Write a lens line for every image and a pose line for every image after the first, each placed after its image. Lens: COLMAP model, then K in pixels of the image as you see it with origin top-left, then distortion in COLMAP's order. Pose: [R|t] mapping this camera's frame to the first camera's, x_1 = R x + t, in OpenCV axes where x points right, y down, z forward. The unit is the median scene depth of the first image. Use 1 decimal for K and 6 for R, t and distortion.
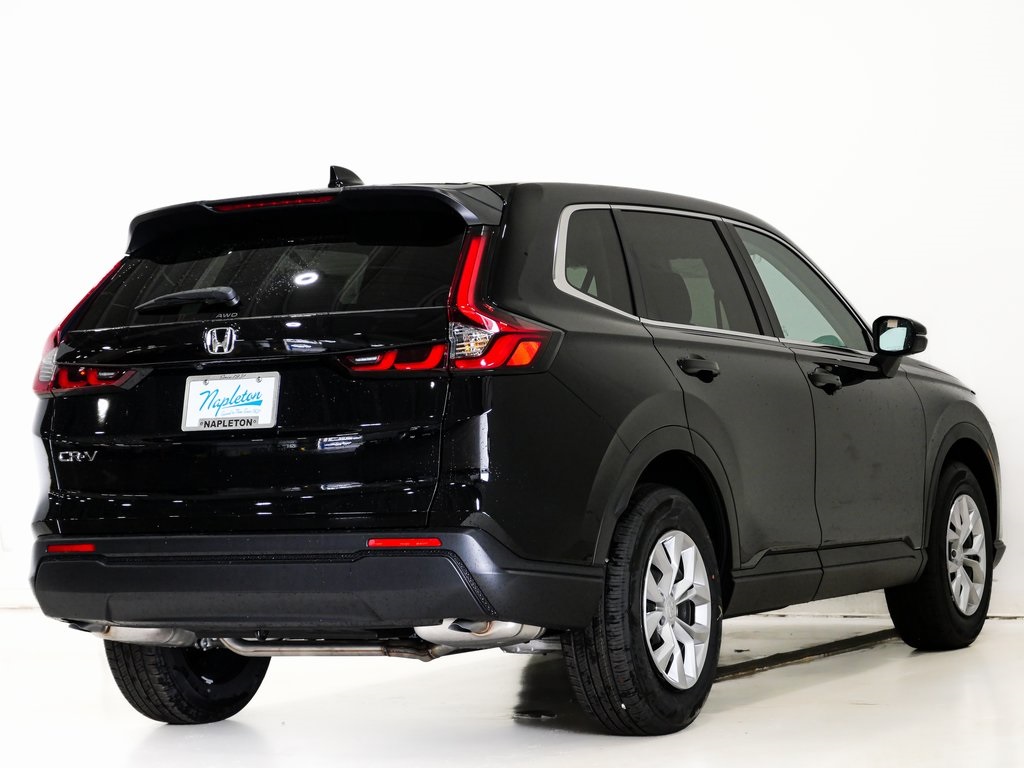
lens RADIAL K [[2583.7, 0, 514.6], [0, 2583.7, 394.7], [0, 0, 1]] dist [0.279089, 0.000000]
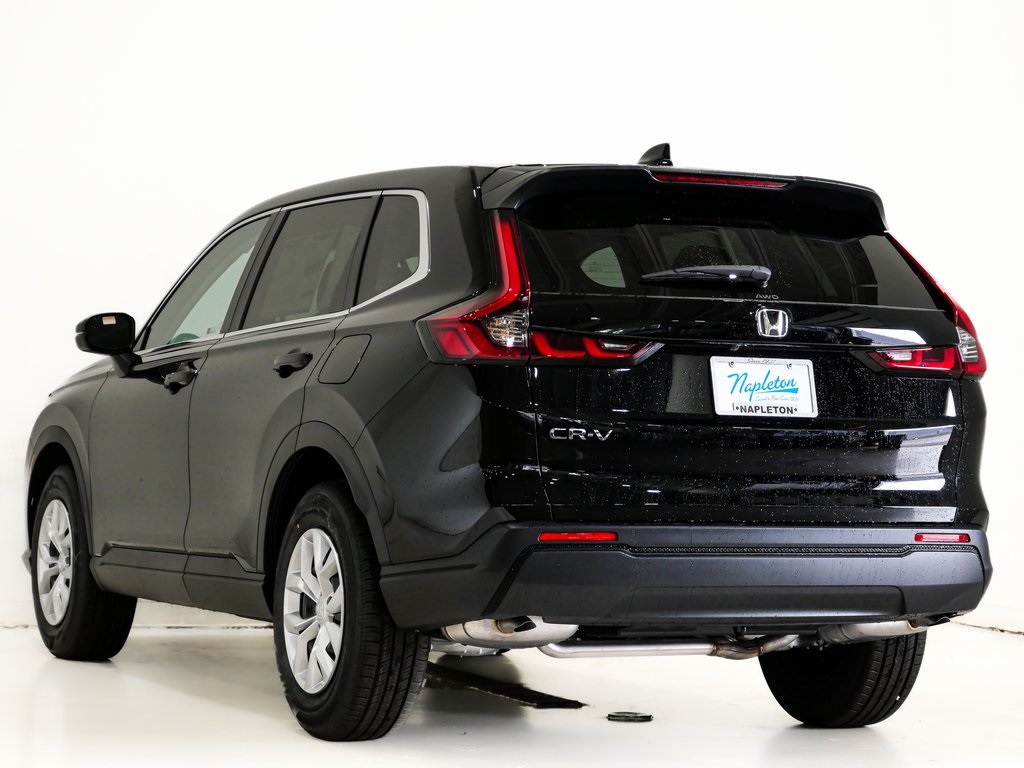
lens RADIAL K [[2739.9, 0, 514.0], [0, 2739.9, 380.1], [0, 0, 1]] dist [0.048458, 0.000000]
pose [[0.588476, 0.066537, 0.805772, -0.977348], [-0.054804, 0.997599, -0.042353, 0.047906], [-0.806655, -0.019236, 0.590709, 0.477832]]
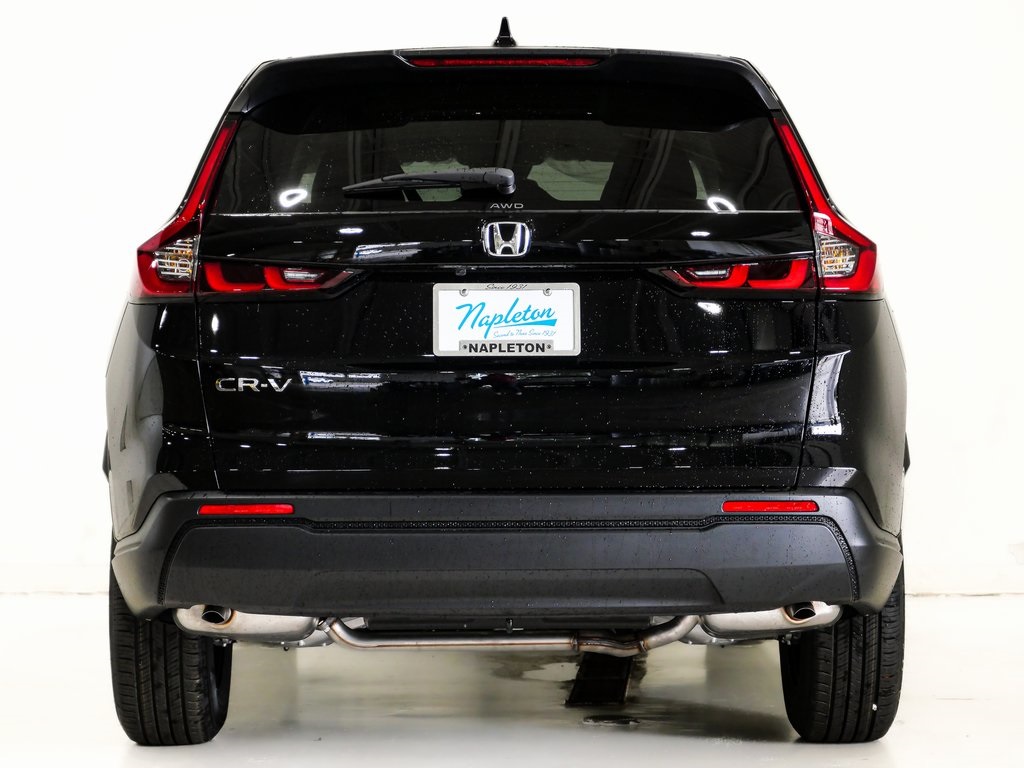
lens RADIAL K [[3011.4, 0, 518.5], [0, 3011.4, 379.9], [0, 0, 1]] dist [0.094586, 0.000000]
pose [[0.870590, 0.028752, 0.491168, -0.540527], [-0.035280, 0.999369, 0.004033, 0.016706], [-0.490742, -0.020840, 0.871056, 0.227143]]
